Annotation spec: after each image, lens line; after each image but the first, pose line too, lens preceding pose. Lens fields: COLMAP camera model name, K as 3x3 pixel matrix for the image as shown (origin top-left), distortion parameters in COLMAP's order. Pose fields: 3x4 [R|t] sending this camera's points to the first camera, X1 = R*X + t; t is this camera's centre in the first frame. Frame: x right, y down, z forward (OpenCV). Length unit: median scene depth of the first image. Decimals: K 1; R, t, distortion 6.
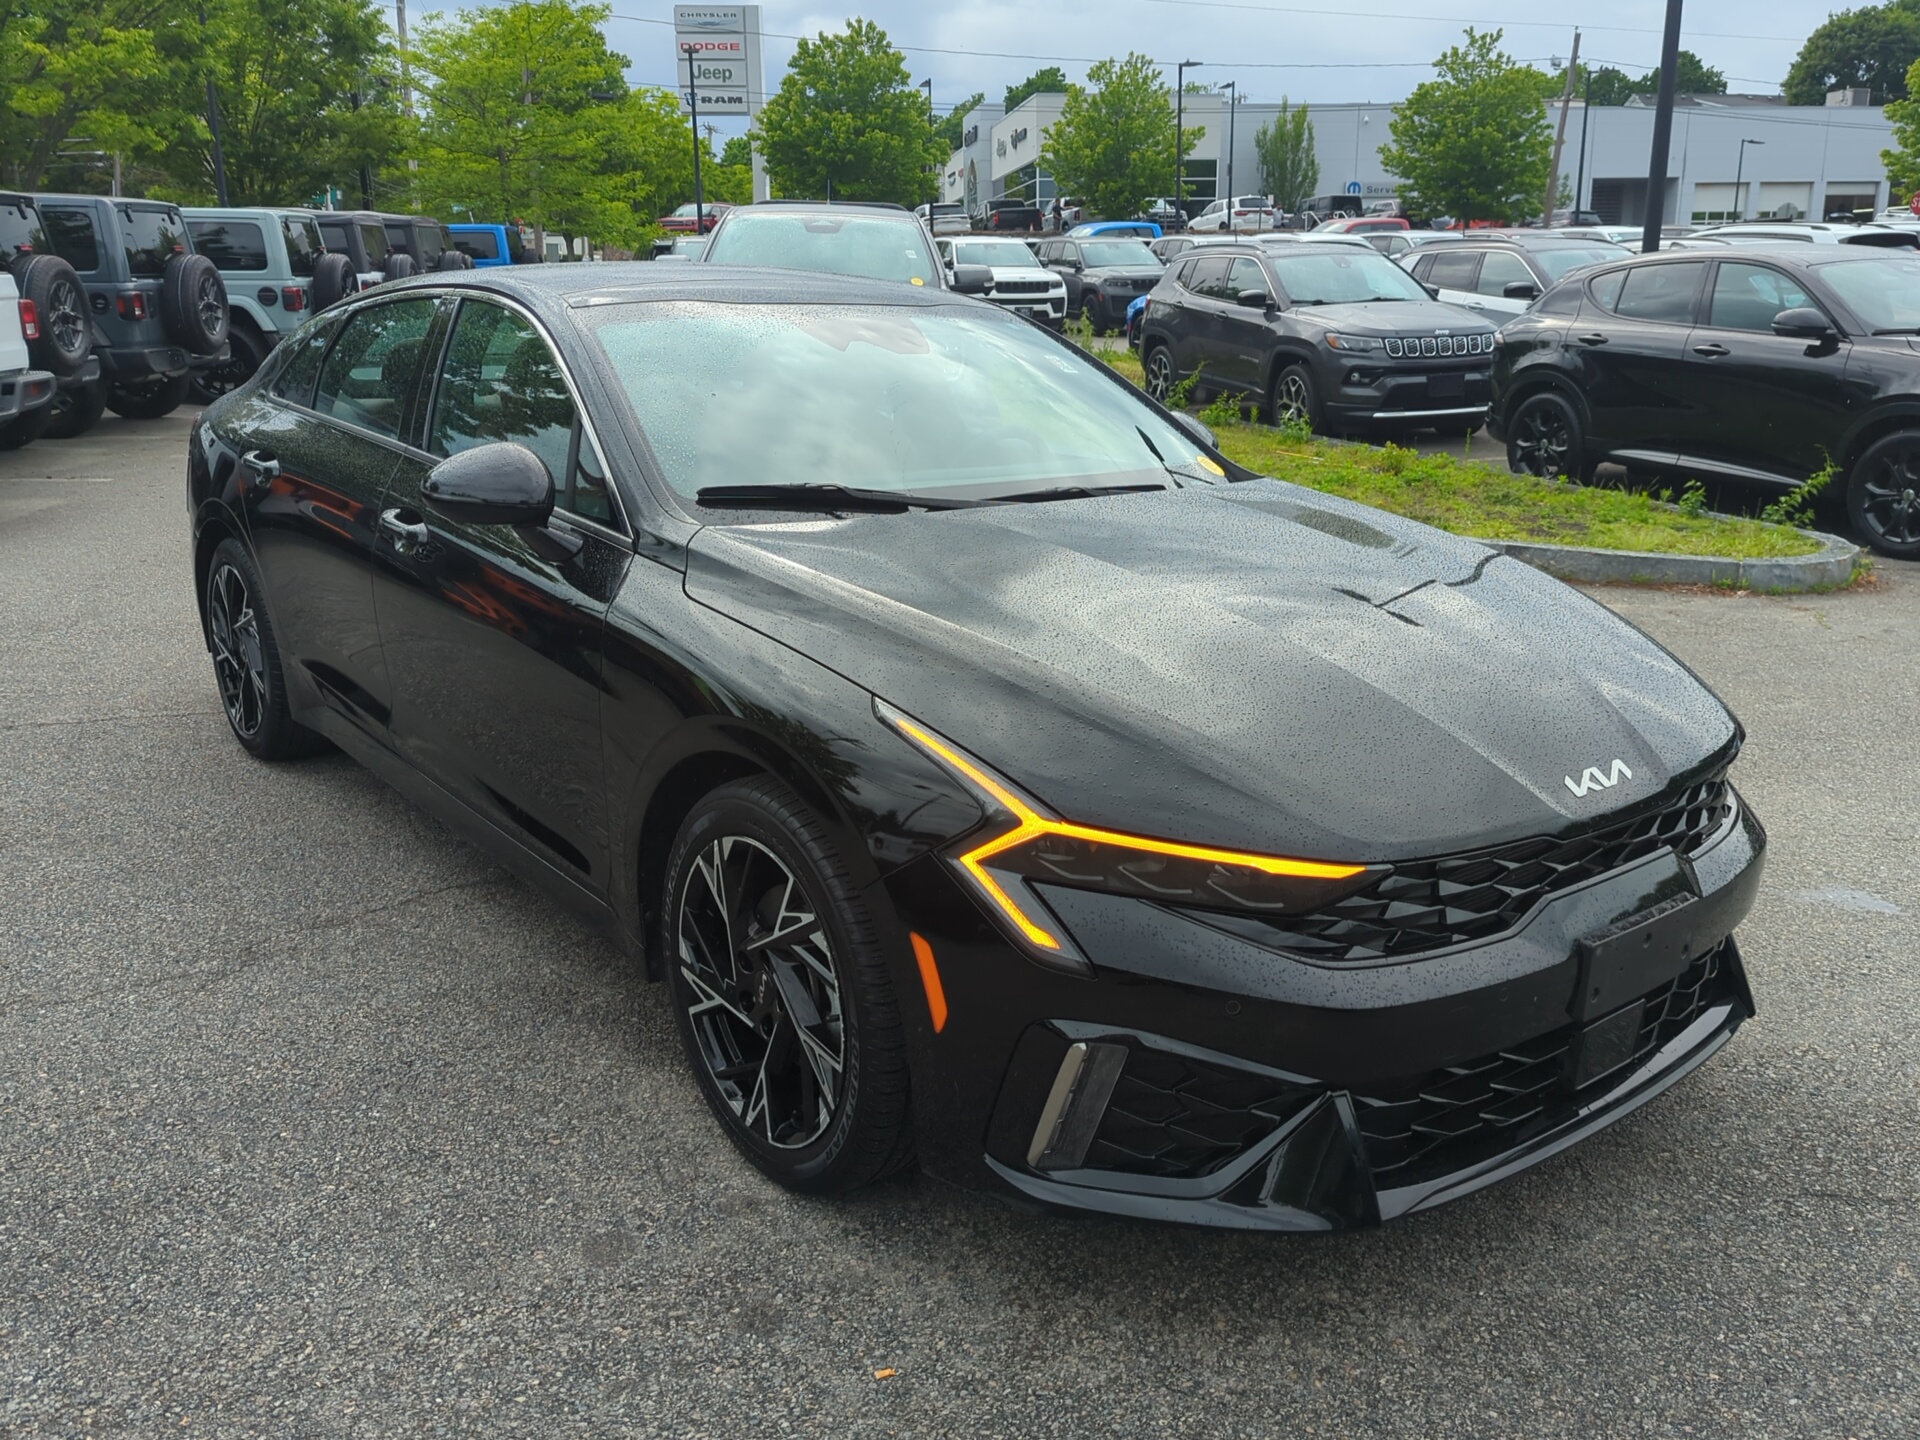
lens RADIAL K [[1547.7, 0, 970.2], [0, 1547.7, 706.1], [0, 0, 1]] dist [0.059473, -0.061073]
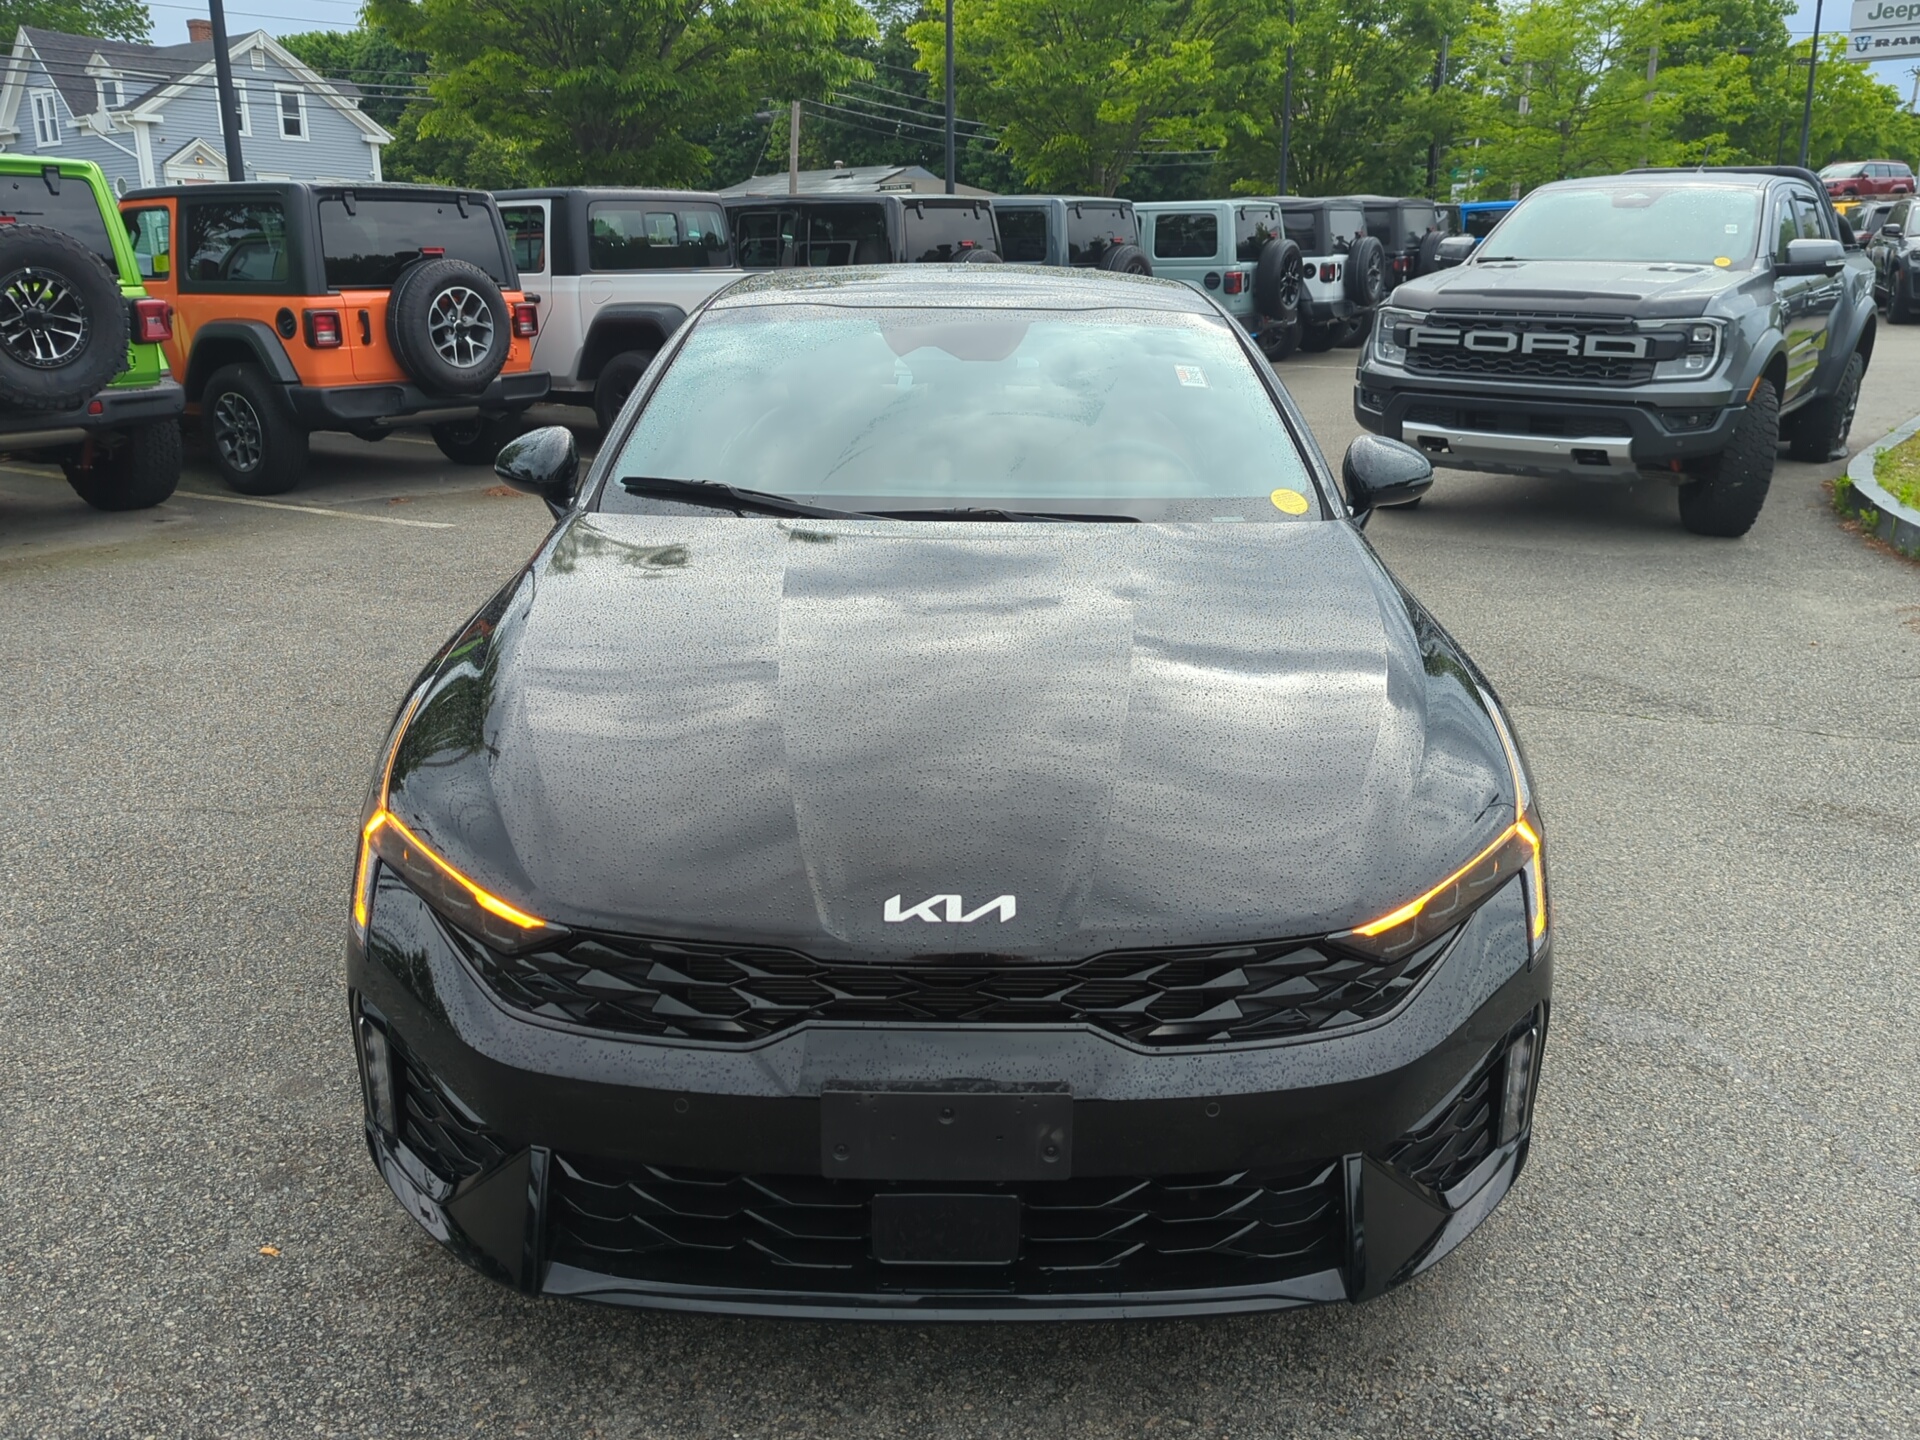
lens RADIAL K [[1547.7, 0, 969.1], [0, 1547.7, 702.2], [0, 0, 1]] dist [0.059473, -0.061073]
pose [[0.771393, 0.165558, -0.614446, 0.150590], [-0.157810, 0.985172, 0.067328, -0.019984], [0.616481, 0.045029, 0.786081, 0.059448]]
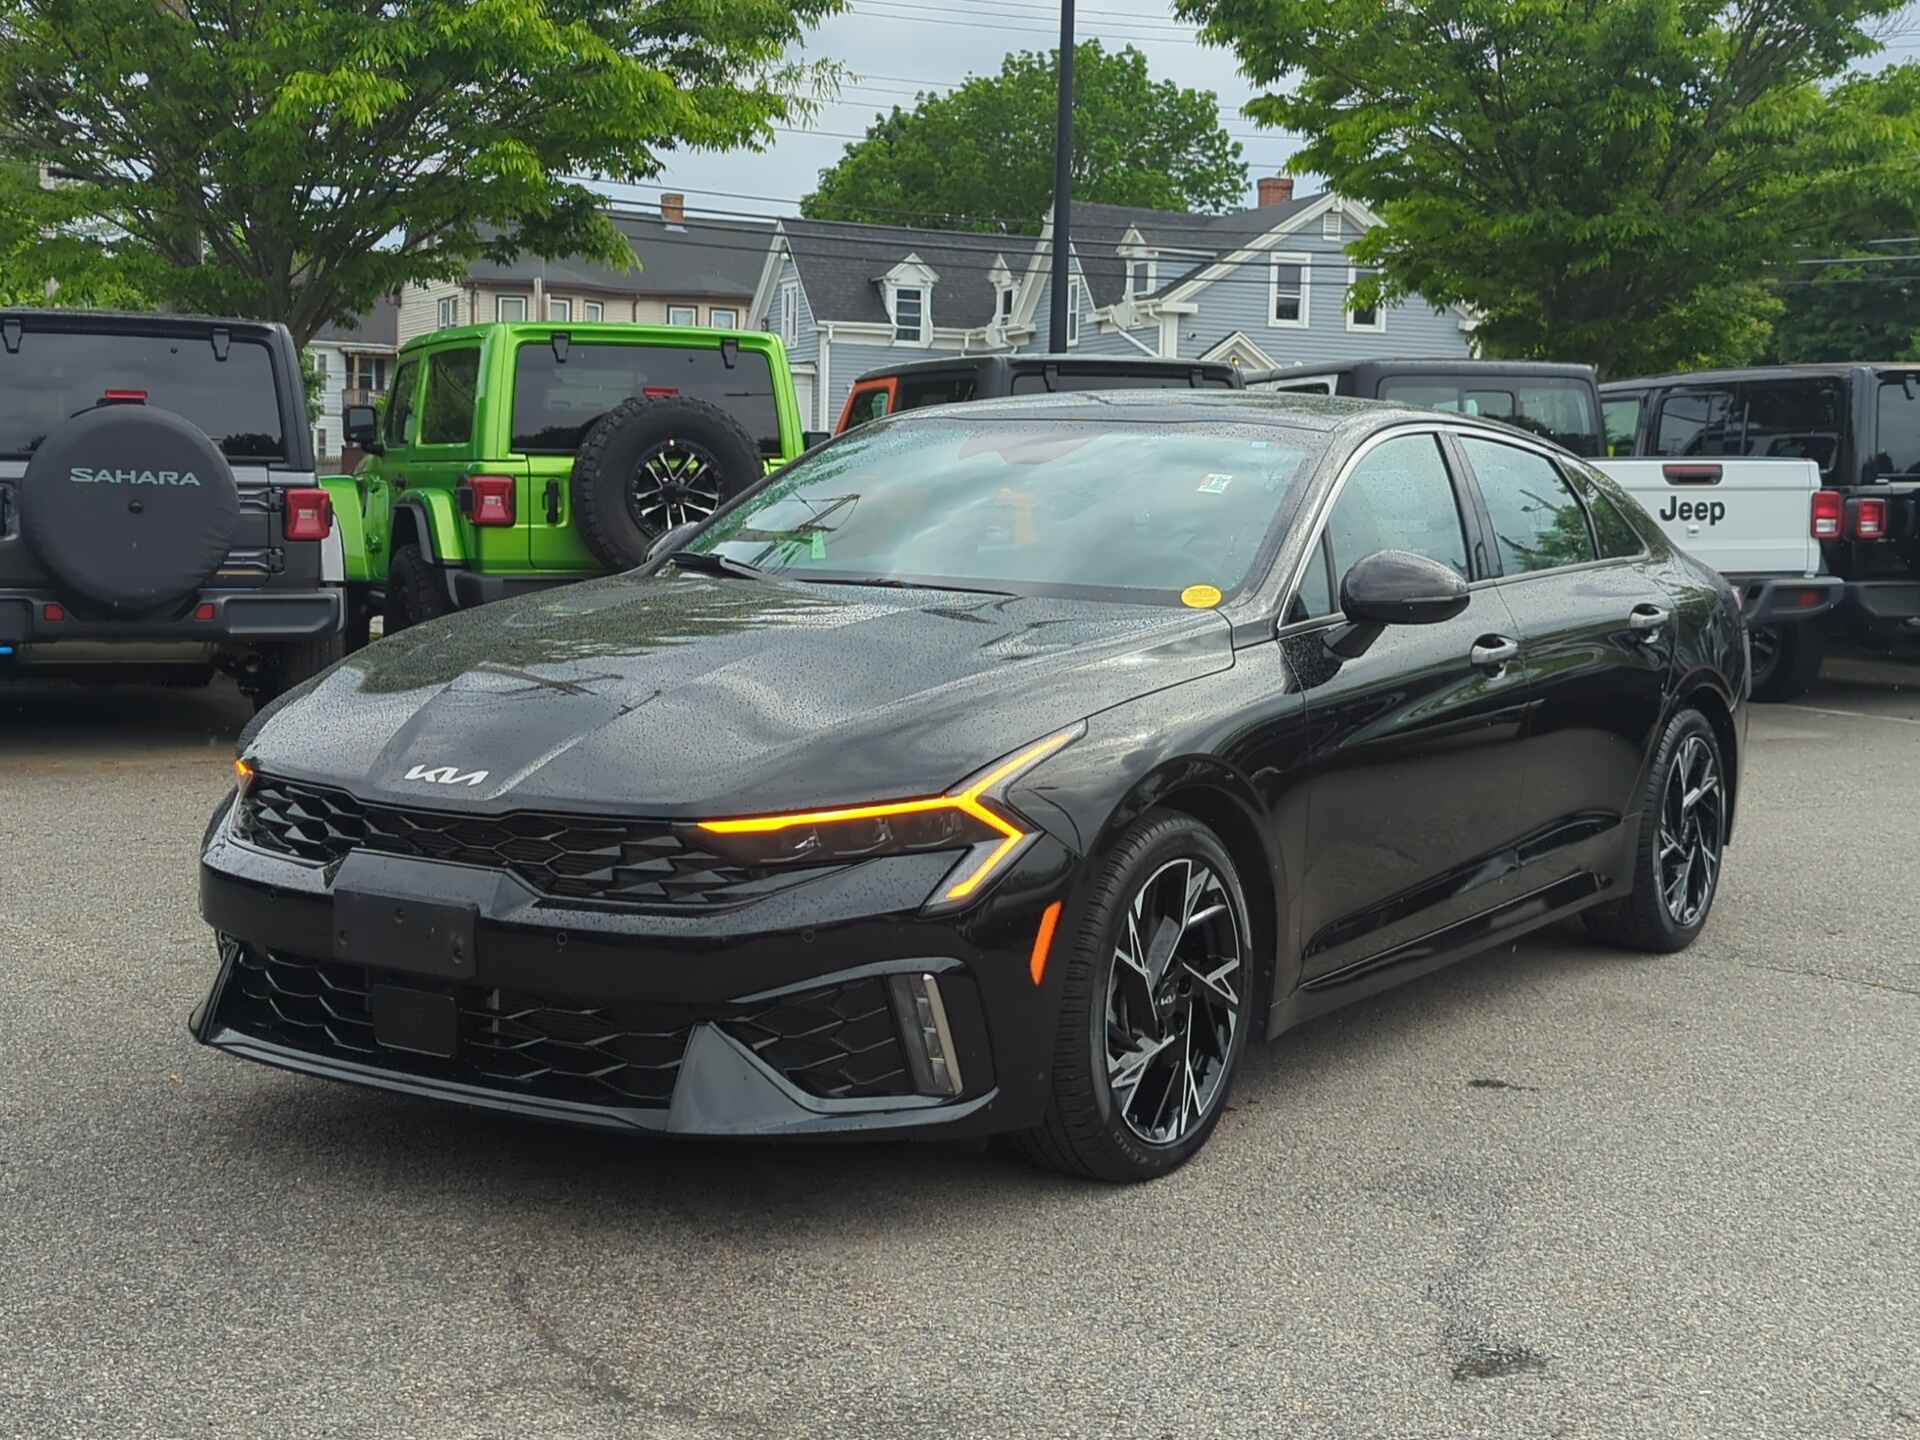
lens RADIAL K [[2564.2, 0, 977.6], [0, 2564.2, 708.5], [0, 0, 1]] dist [0.112010, 0.000000]
pose [[0.310297, 0.075812, -0.947612, 0.381951], [-0.260612, 0.965410, -0.008102, -0.014279], [0.914220, 0.249473, 0.319321, 0.124955]]
